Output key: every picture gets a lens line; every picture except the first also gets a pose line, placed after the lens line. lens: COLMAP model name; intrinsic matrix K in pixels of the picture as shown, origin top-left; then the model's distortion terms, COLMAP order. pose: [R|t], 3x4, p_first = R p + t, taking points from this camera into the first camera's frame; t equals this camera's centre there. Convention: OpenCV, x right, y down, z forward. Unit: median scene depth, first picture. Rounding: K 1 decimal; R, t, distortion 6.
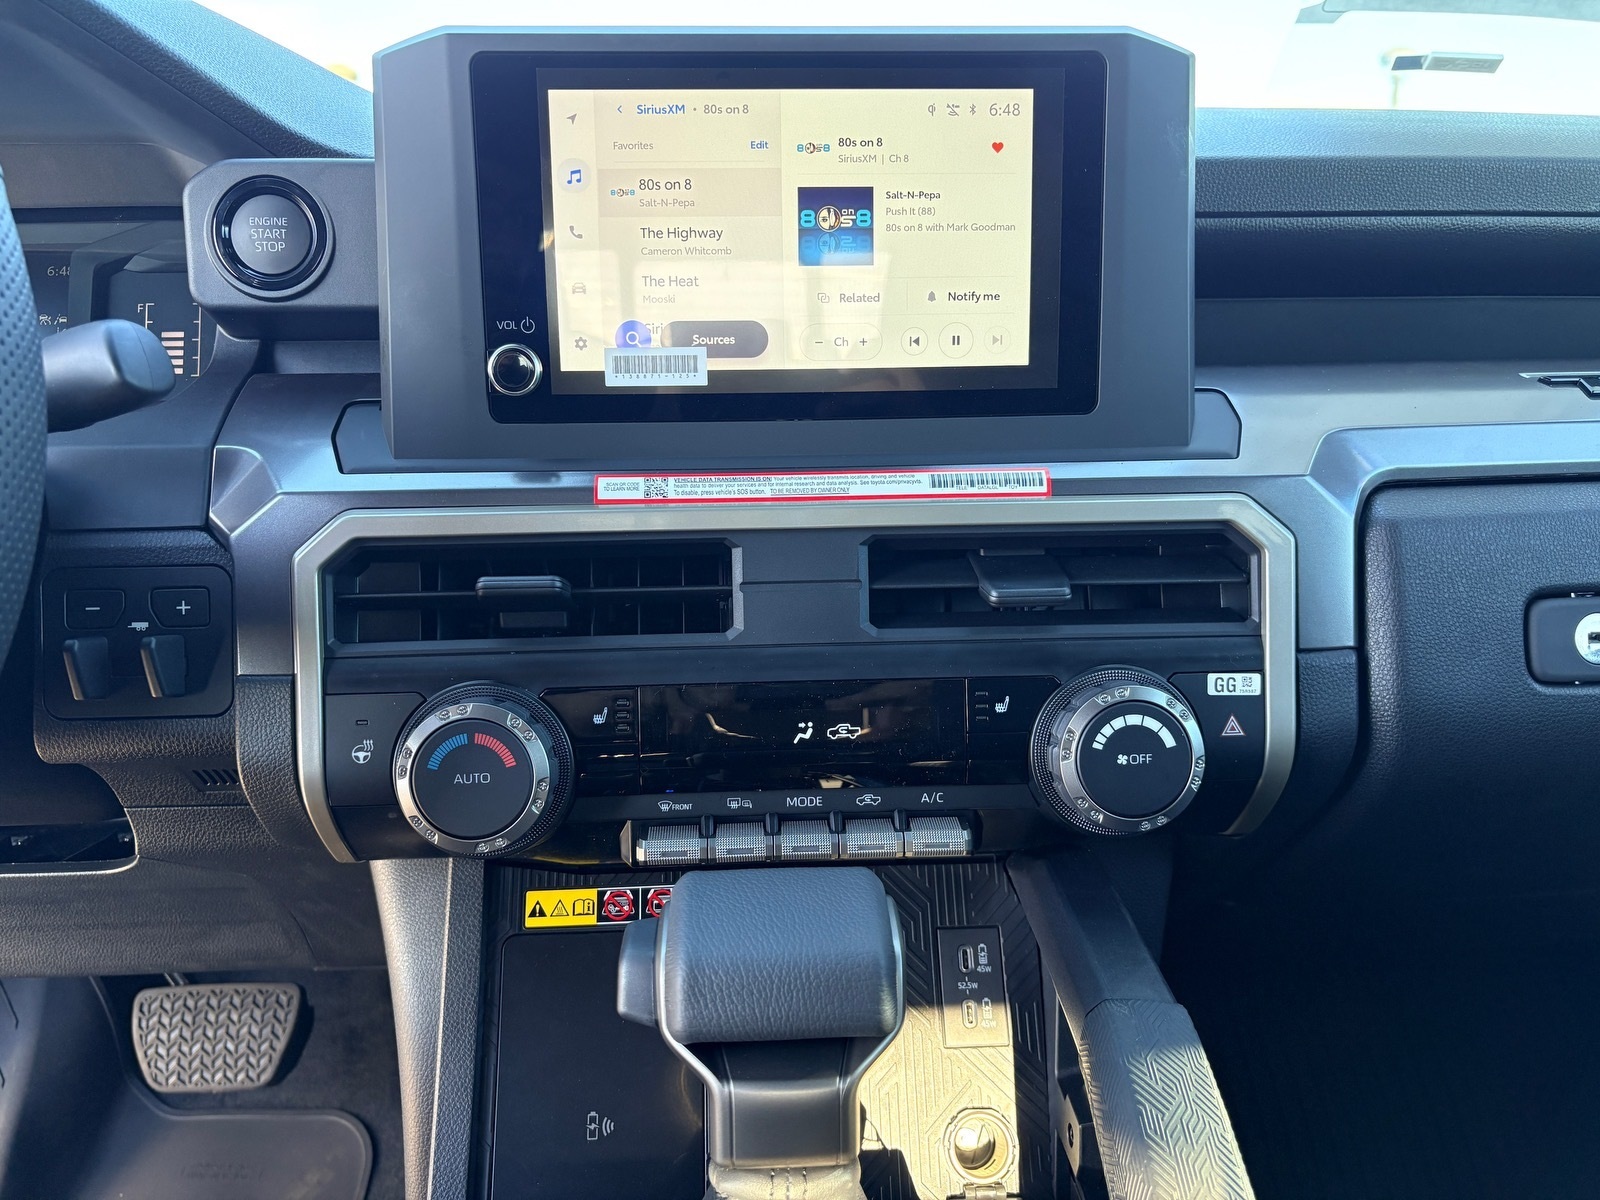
lens RADIAL K [[1219.3, 0, 789.2], [0, 1219.3, 606.5], [0, 0, 1]] dist [0.032146, -0.048336]
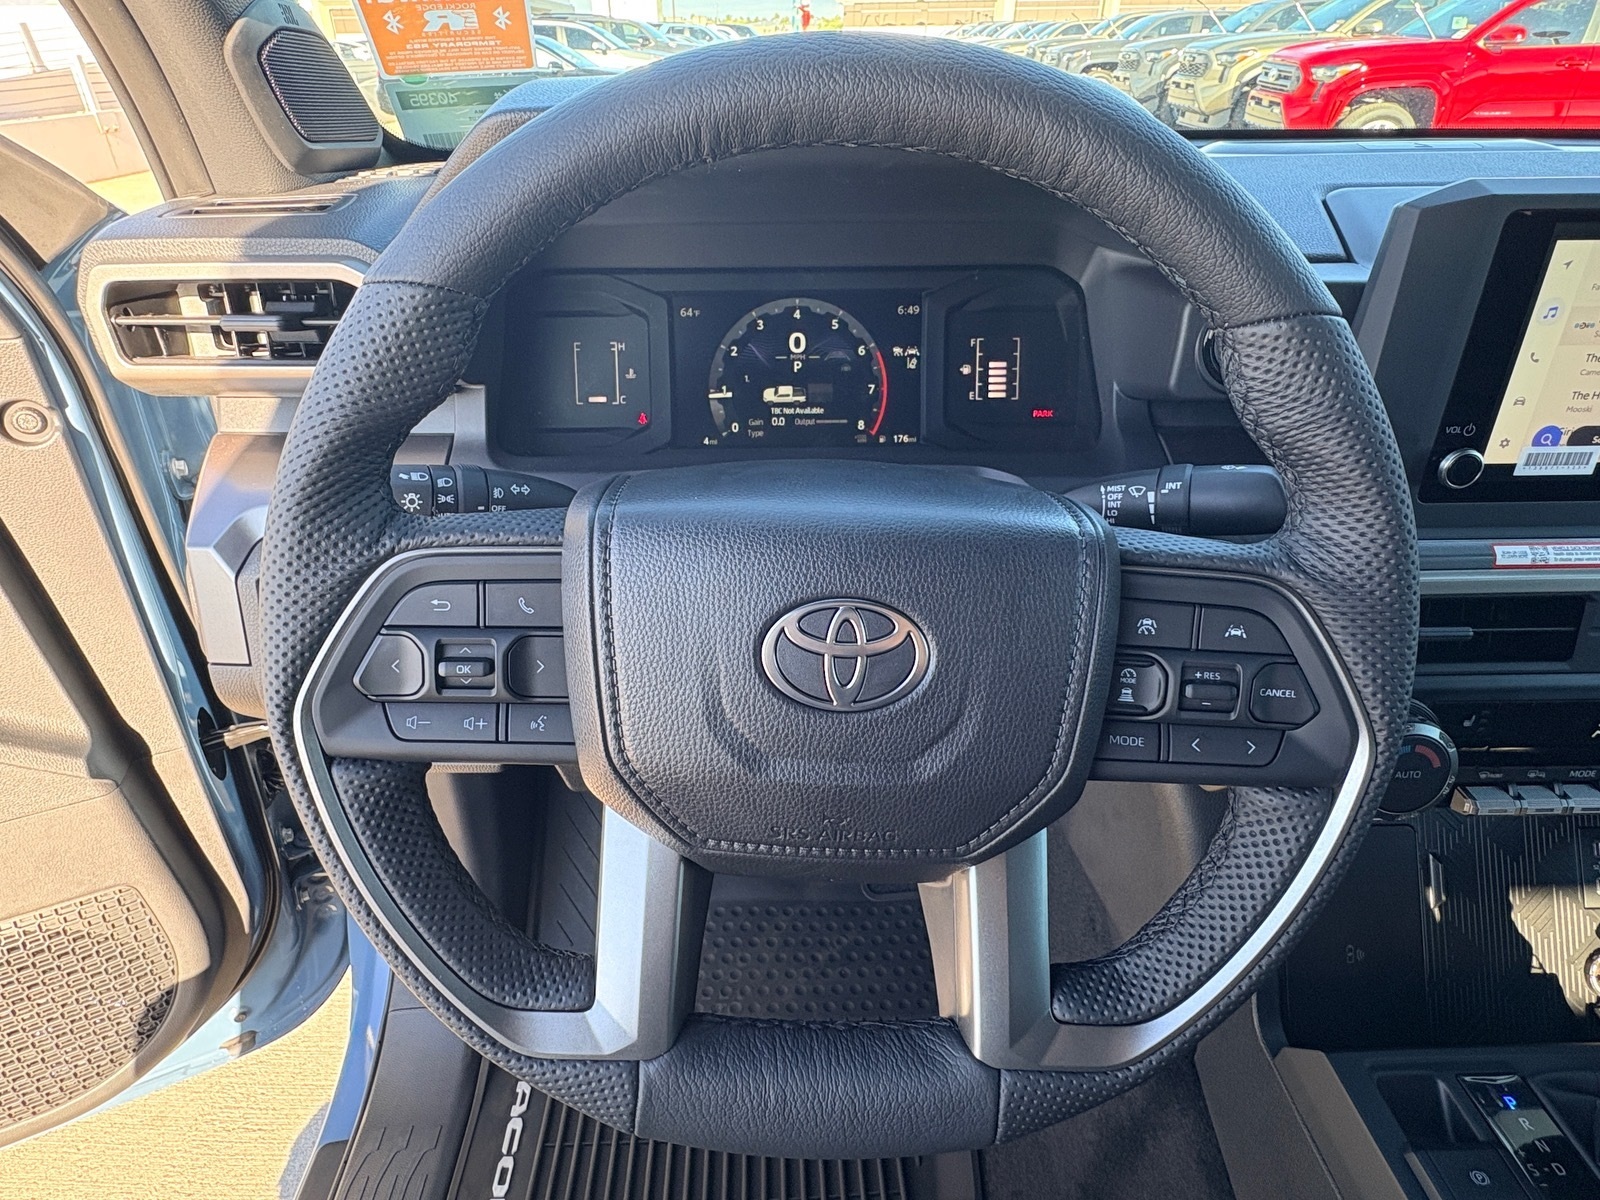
lens RADIAL K [[901.6, 0, 768.5], [0, 901.6, 593.1], [0, 0, 1]] dist [-0.001910, 0.002362]
pose [[0.999150, 0.022174, -0.034763, -0.895712], [-0.012212, 0.964401, 0.264161, -0.302216], [0.039383, -0.263512, 0.963852, 0.026922]]
